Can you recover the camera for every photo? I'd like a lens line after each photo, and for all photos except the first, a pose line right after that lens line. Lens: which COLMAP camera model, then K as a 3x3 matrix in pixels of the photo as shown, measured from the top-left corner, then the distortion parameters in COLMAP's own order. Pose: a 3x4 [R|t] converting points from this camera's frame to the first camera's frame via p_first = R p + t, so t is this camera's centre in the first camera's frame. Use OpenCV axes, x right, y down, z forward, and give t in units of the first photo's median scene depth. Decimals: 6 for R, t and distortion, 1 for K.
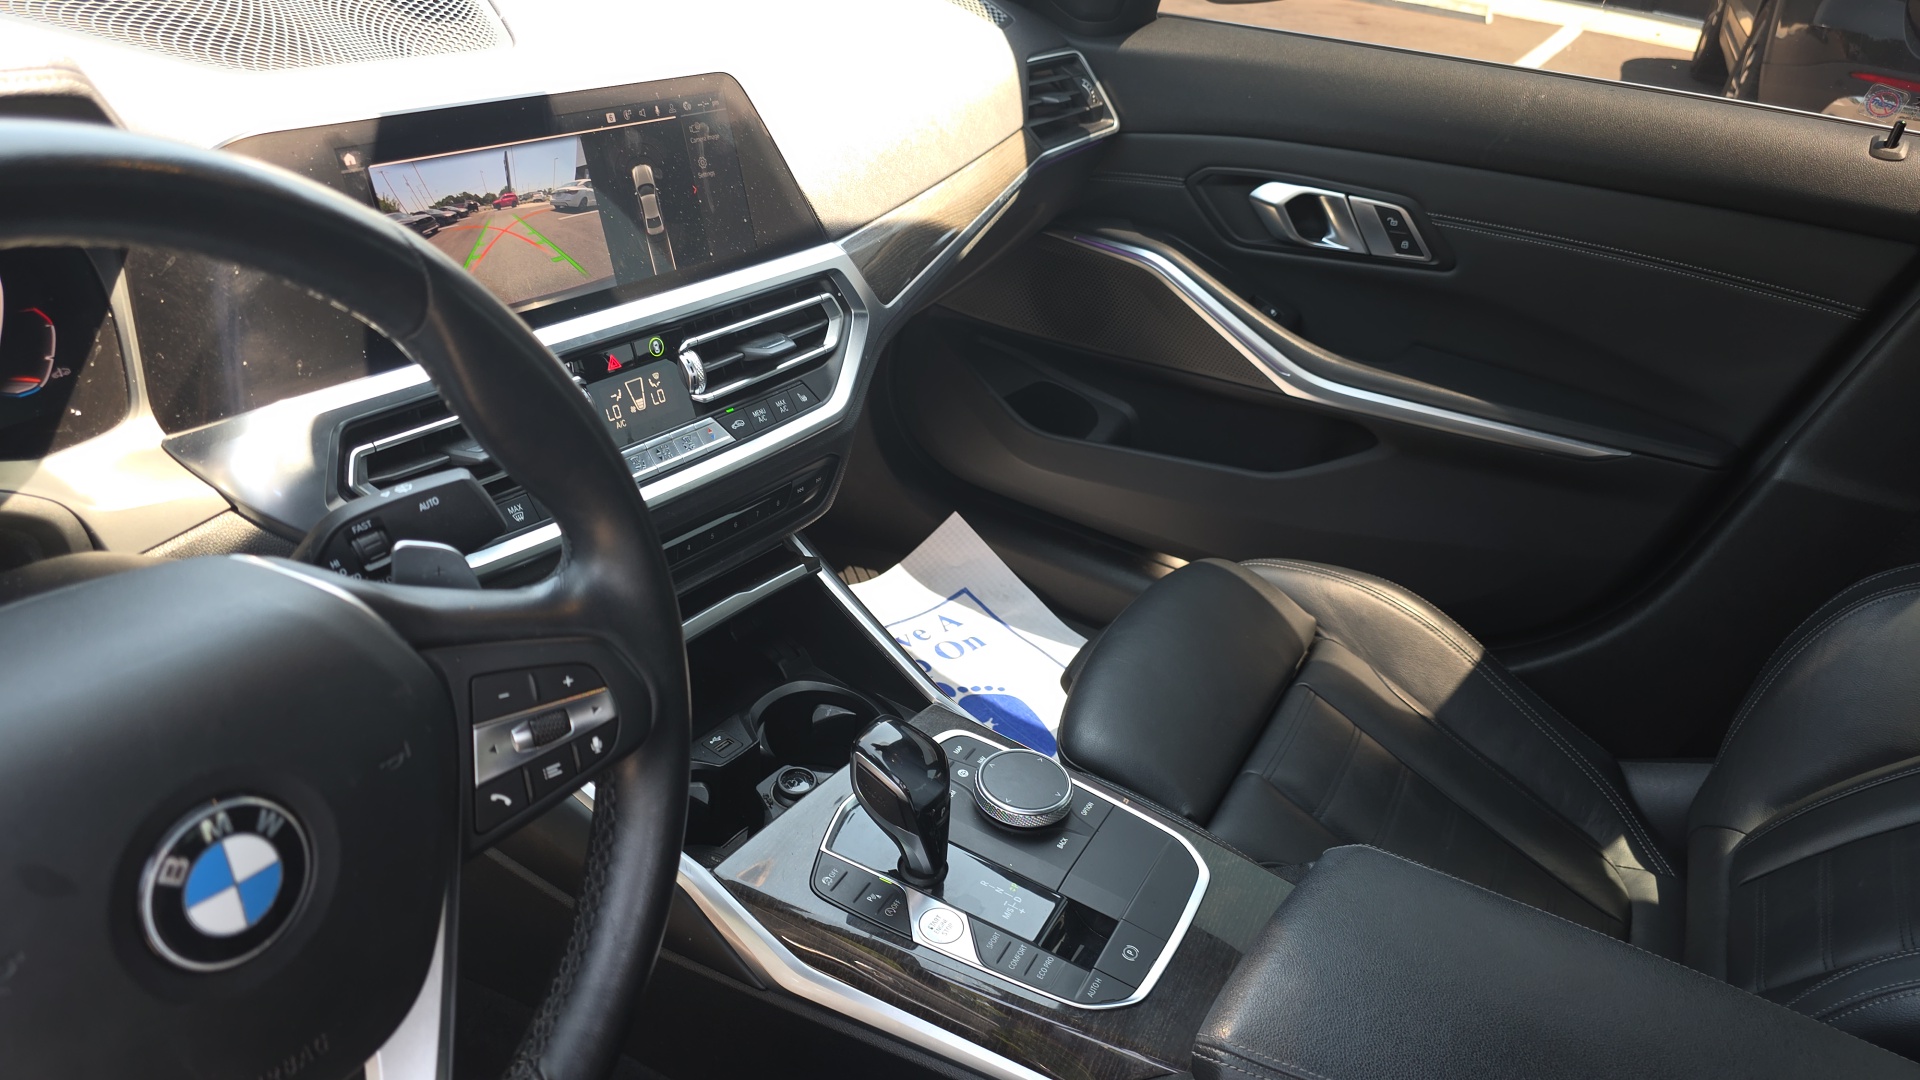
lens RADIAL K [[1293.6, 0, 962.7], [0, 1293.6, 544.6], [0, 0, 1]] dist [0.045959, -0.054594]
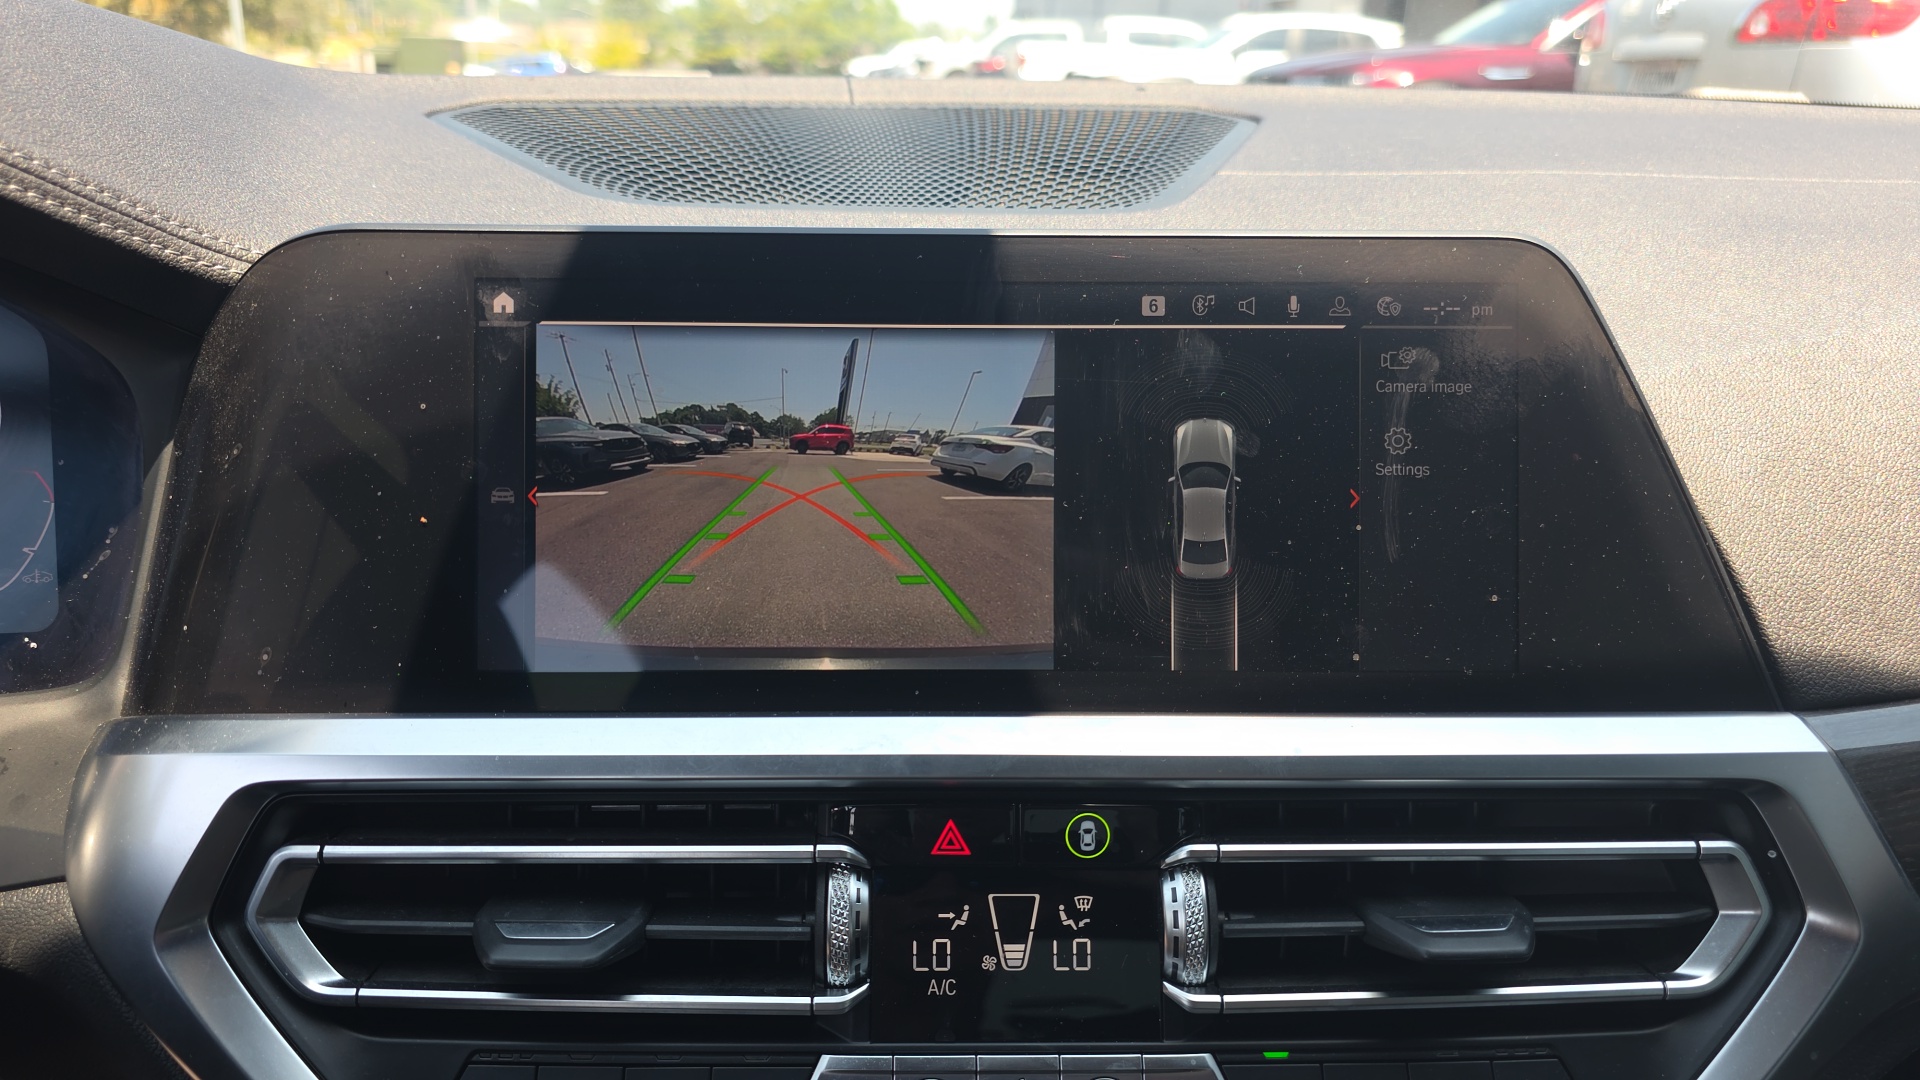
lens RADIAL K [[1293.6, 0, 941.7], [0, 1293.6, 555.3], [0, 0, 1]] dist [0.045959, -0.054594]
pose [[0.600750, 0.155831, -0.784102, 0.037558], [-0.361918, 0.927565, -0.092945, -0.174661], [0.712822, 0.339617, 0.613632, 0.673159]]
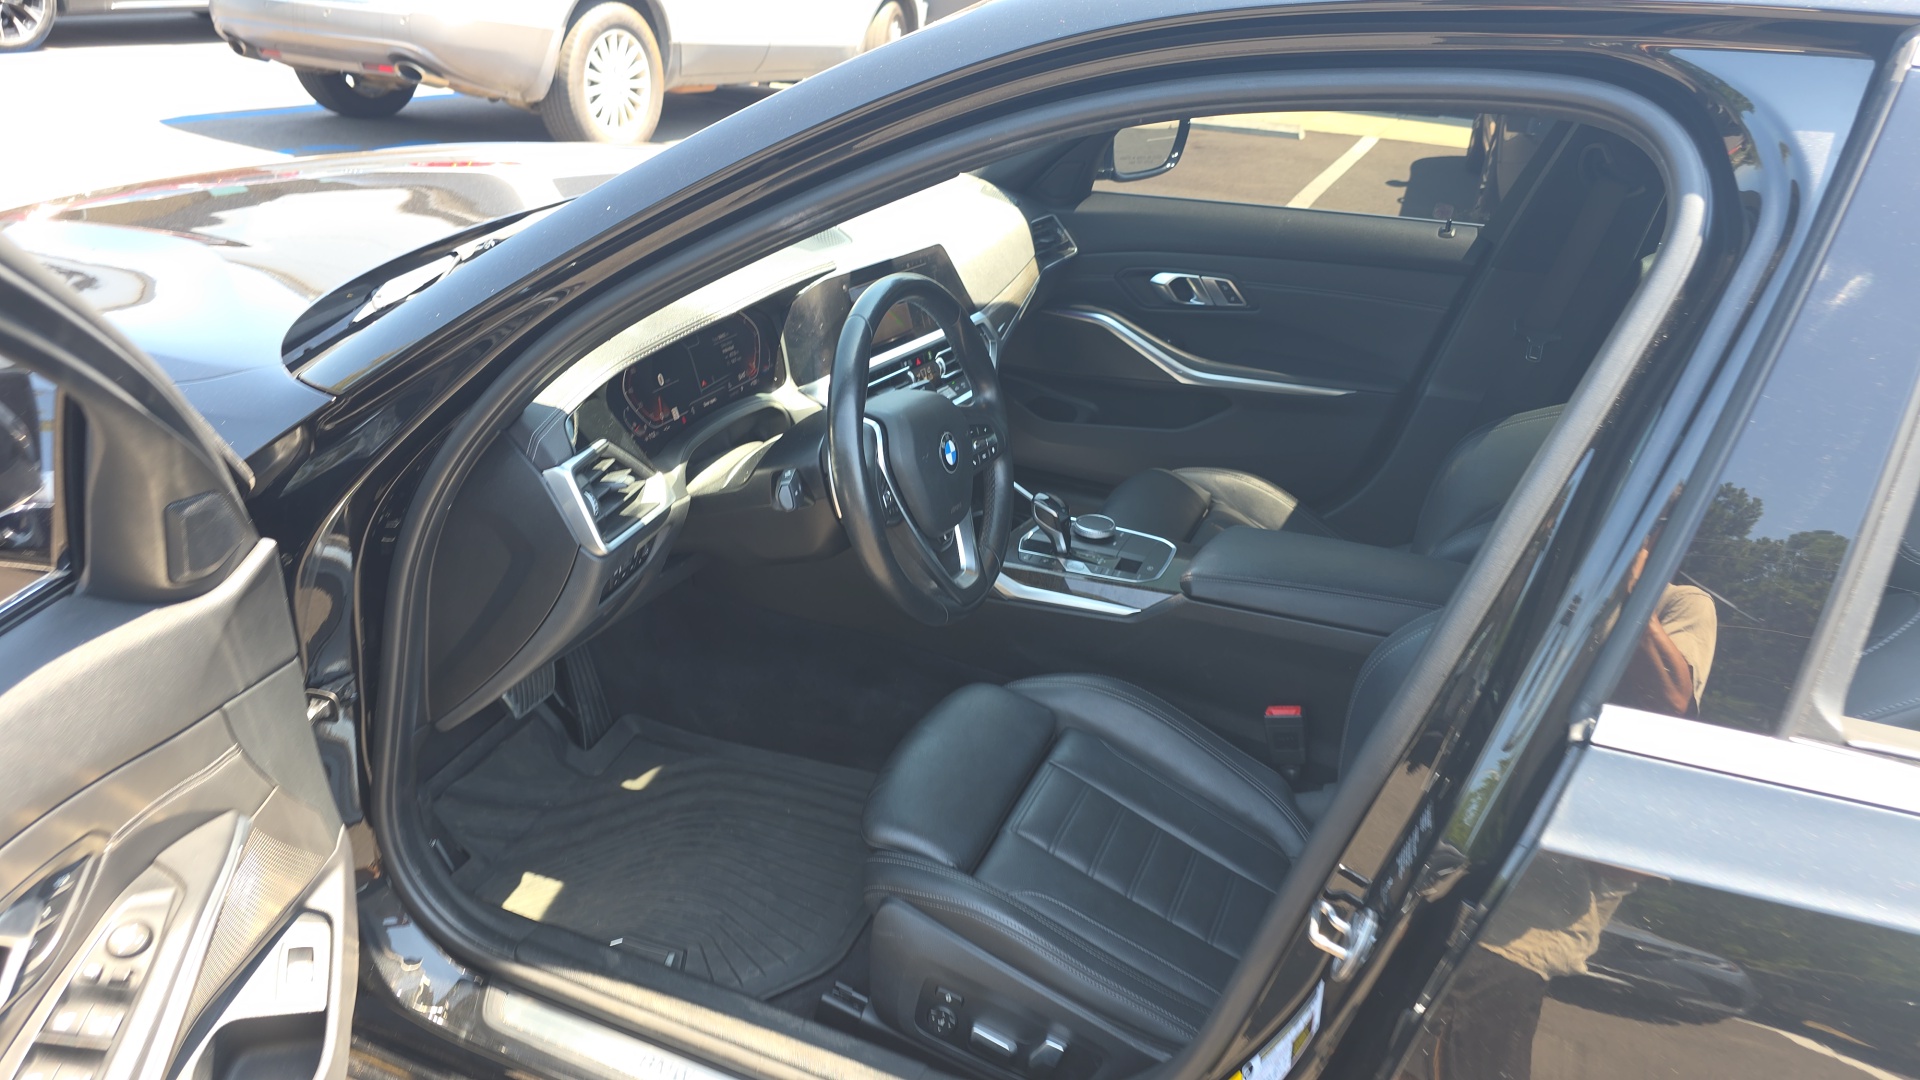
lens RADIAL K [[1293.6, 0, 962.6], [0, 1293.6, 535.3], [0, 0, 1]] dist [0.045959, -0.054594]
pose [[0.992179, -0.095698, 0.080142, -0.390976], [0.102876, 0.990539, -0.090821, 0.398824], [-0.070692, 0.098355, 0.992637, -1.350168]]
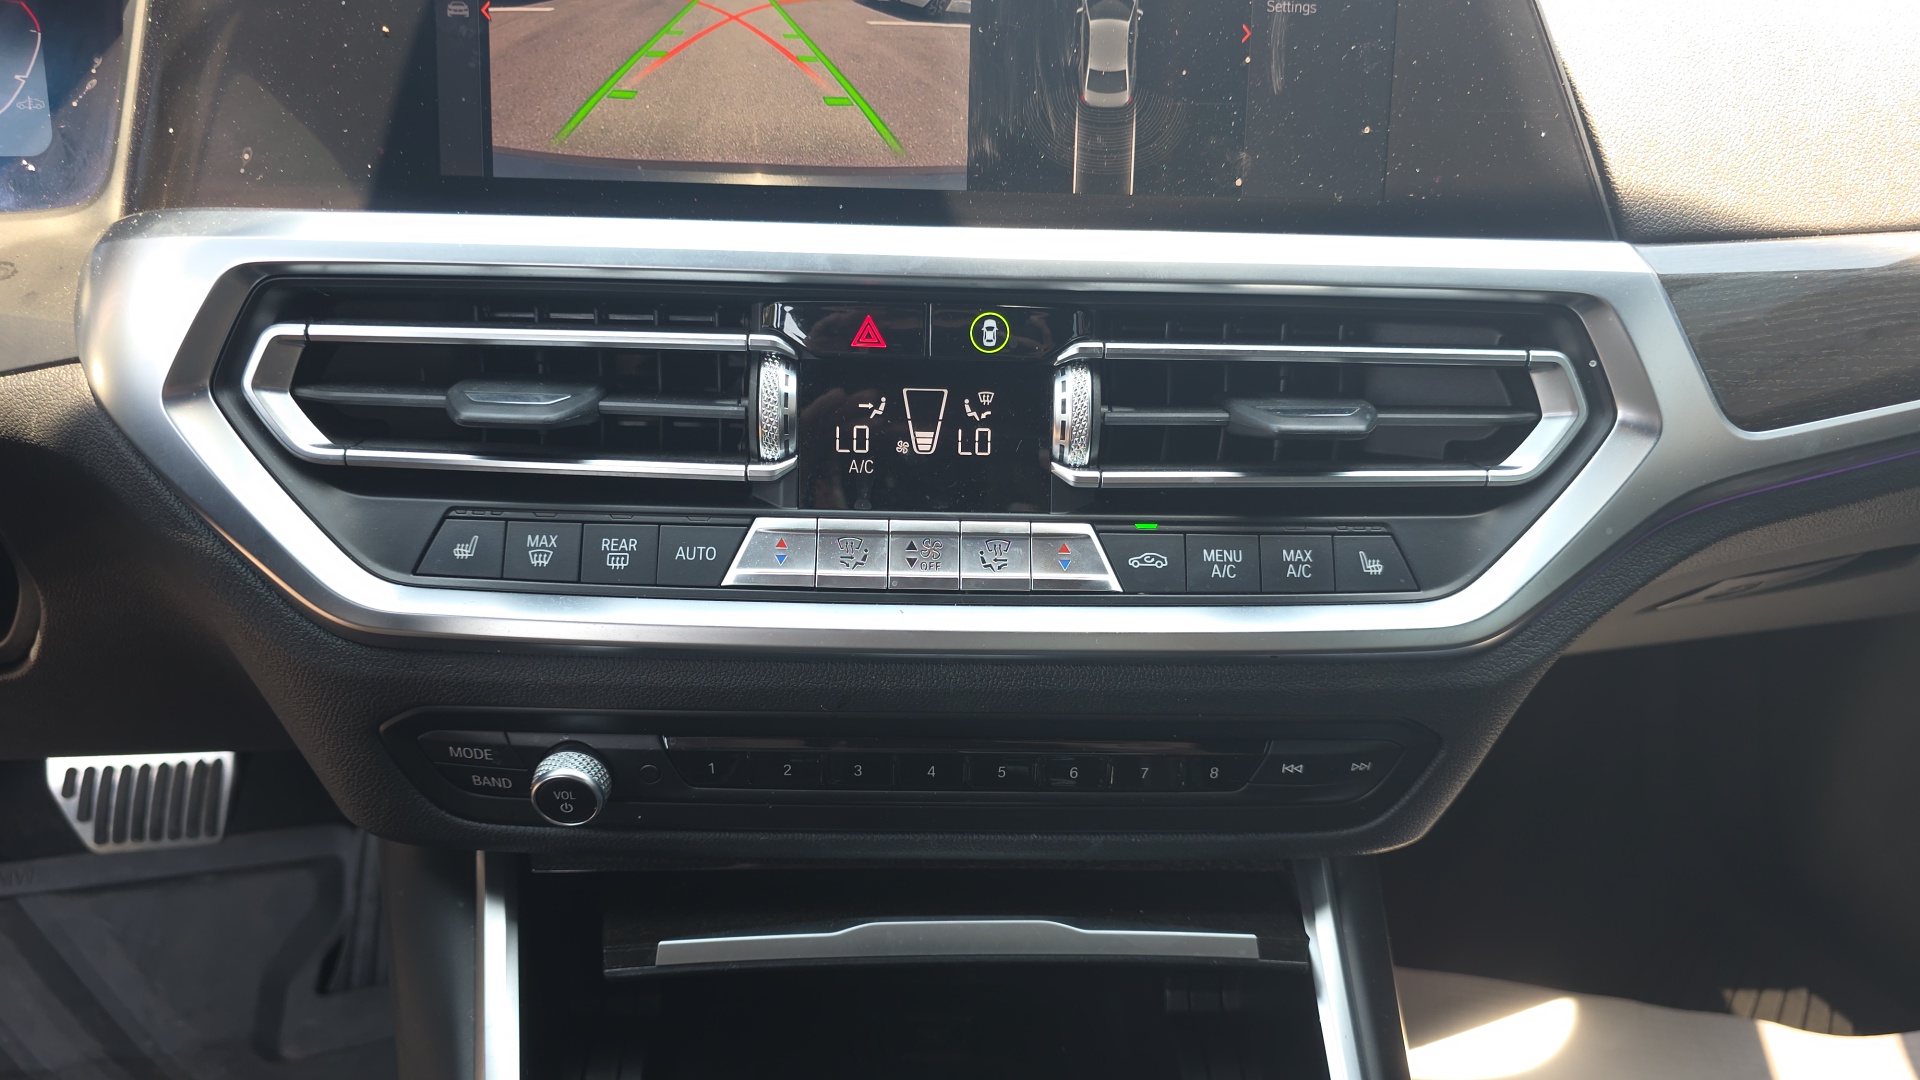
lens RADIAL K [[1293.6, 0, 946.1], [0, 1293.6, 537.8], [0, 0, 1]] dist [0.045959, -0.054594]
pose [[0.605983, 0.279138, -0.744894, 0.110028], [-0.379056, 0.924589, 0.038107, -0.094727], [0.699358, 0.259265, 0.666093, 0.686906]]
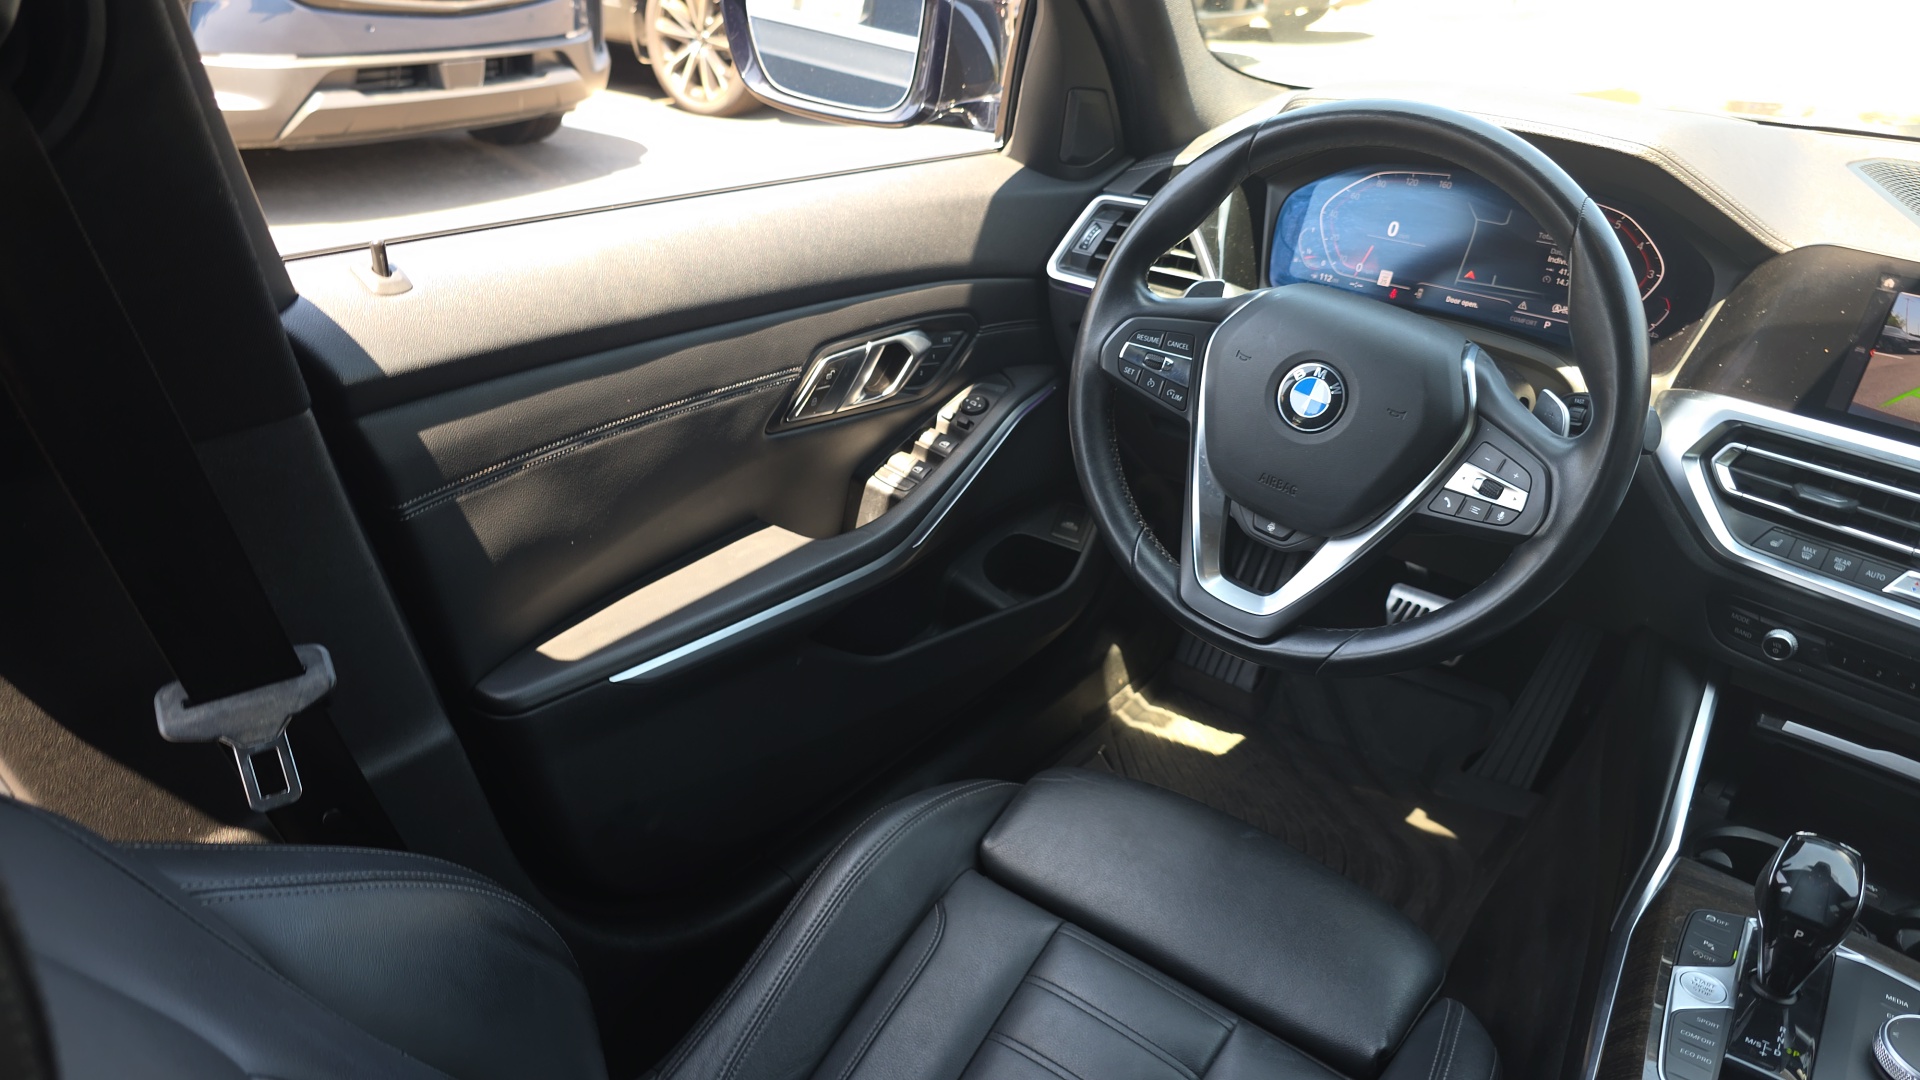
lens RADIAL K [[1293.6, 0, 938.6], [0, 1293.6, 535.0], [0, 0, 1]] dist [0.045959, -0.054594]
pose [[-0.154498, 0.336859, -0.928793, 0.875302], [-0.562754, 0.742673, 0.362966, -0.020356], [0.812058, 0.578760, 0.074828, 0.171405]]
